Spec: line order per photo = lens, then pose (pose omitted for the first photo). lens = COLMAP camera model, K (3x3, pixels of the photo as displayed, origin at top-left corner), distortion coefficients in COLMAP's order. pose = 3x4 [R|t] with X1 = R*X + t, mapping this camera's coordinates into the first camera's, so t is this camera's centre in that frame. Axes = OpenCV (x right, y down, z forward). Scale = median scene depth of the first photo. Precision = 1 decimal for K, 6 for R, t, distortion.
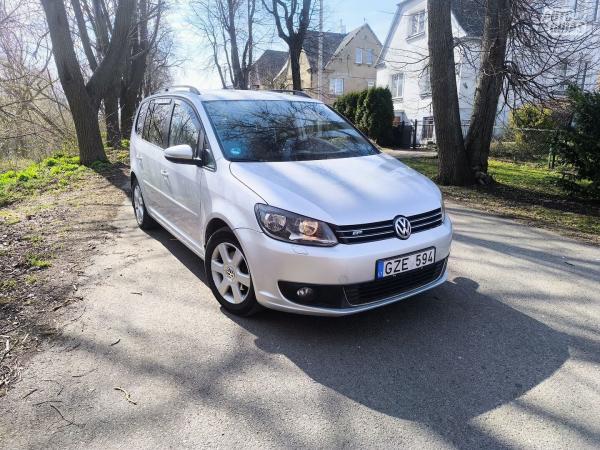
lens RADIAL K [[416.7, 0, 305.2], [0, 416.7, 224.0], [0, 0, 1]] dist [0.034386, -0.033594]
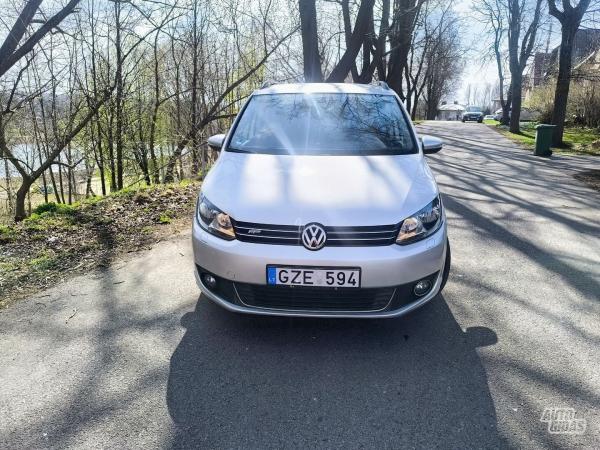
lens RADIAL K [[416.7, 0, 301.1], [0, 416.7, 223.2], [0, 0, 1]] dist [0.034386, -0.033594]
pose [[0.788036, 0.164675, -0.593196, 0.711718], [-0.156102, 0.985519, 0.066211, -0.072103], [0.595509, 0.040423, 0.802331, 0.265971]]
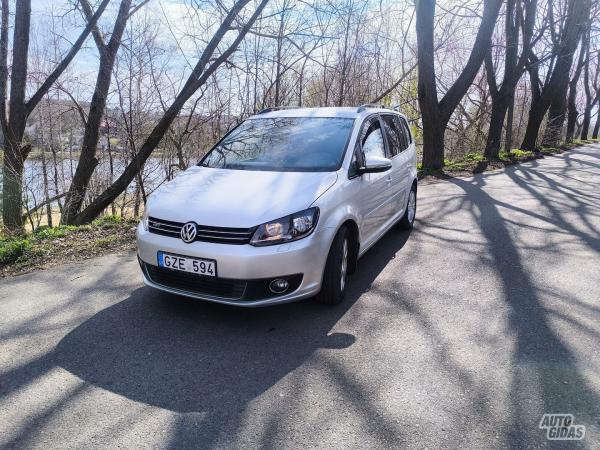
lens RADIAL K [[416.7, 0, 301.2], [0, 416.7, 225.6], [0, 0, 1]] dist [0.034386, -0.033594]
pose [[0.485738, 0.195172, -0.852037, 1.292620], [-0.208508, 0.972487, 0.103894, -0.182596], [0.848872, 0.127191, 0.513069, 0.660391]]
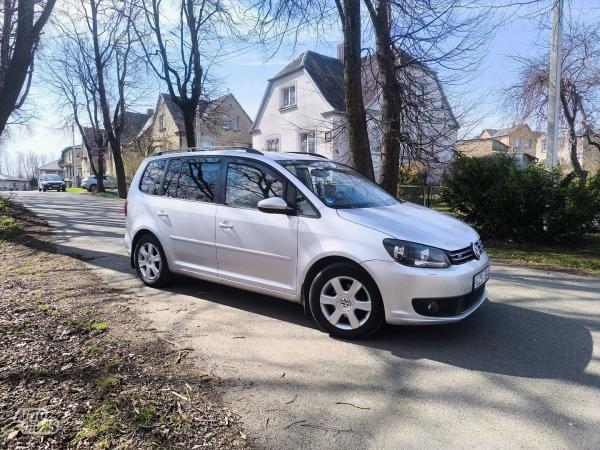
lens RADIAL K [[416.7, 0, 302.3], [0, 416.7, 221.0], [0, 0, 1]] dist [0.034386, -0.033594]
pose [[0.936270, -0.040828, 0.348901, -0.734485], [0.092200, 0.986963, -0.131924, 0.037290], [-0.338966, 0.155685, 0.927827, -0.075457]]
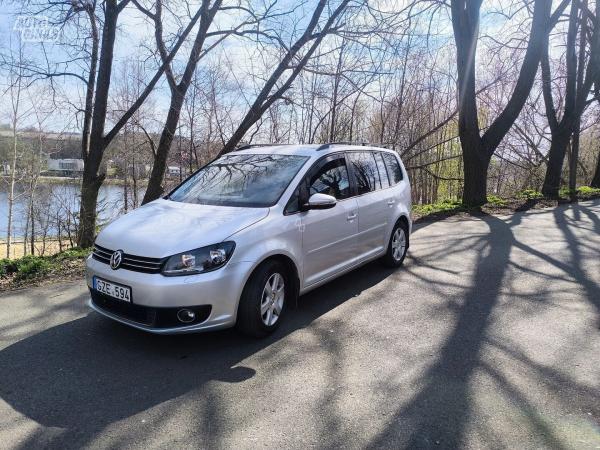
lens RADIAL K [[416.7, 0, 301.5], [0, 416.7, 226.1], [0, 0, 1]] dist [0.034386, -0.033594]
pose [[0.329114, 0.148381, -0.932560, 1.489167], [-0.235194, 0.969335, 0.071229, -0.291016], [0.914532, 0.195890, 0.353920, 1.013985]]
